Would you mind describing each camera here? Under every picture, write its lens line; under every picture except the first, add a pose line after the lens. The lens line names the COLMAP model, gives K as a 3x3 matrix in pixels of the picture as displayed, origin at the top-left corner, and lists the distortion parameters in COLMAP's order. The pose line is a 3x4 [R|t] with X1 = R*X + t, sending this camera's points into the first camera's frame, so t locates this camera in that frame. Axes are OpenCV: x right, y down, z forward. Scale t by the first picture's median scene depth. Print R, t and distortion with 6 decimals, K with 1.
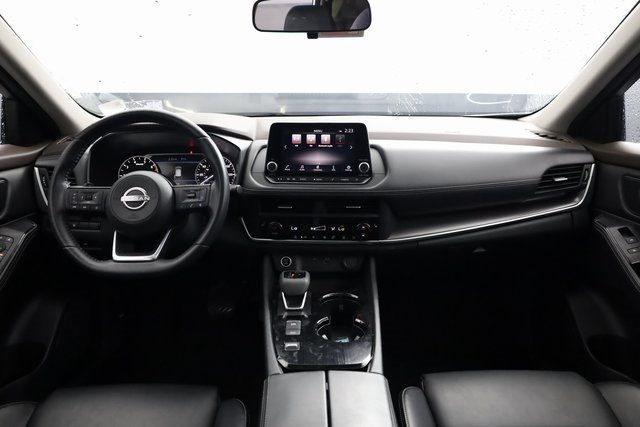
lens RADIAL K [[443.4, 0, 321.0], [0, 443.4, 214.1], [0, 0, 1]] dist [-0.005410, 0.004334]
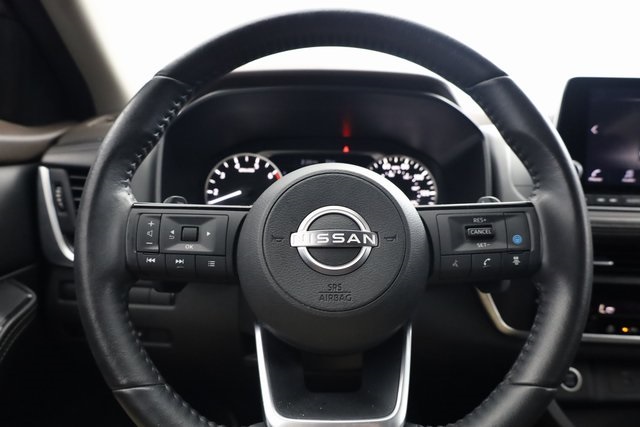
lens RADIAL K [[443.4, 0, 320.1], [0, 443.4, 212.8], [0, 0, 1]] dist [-0.005410, 0.004334]
pose [[0.999883, 0.015269, 0.000556, -0.358432], [-0.015149, 0.995458, -0.093989, -0.019058], [-0.001988, 0.093970, 0.995573, 0.549412]]
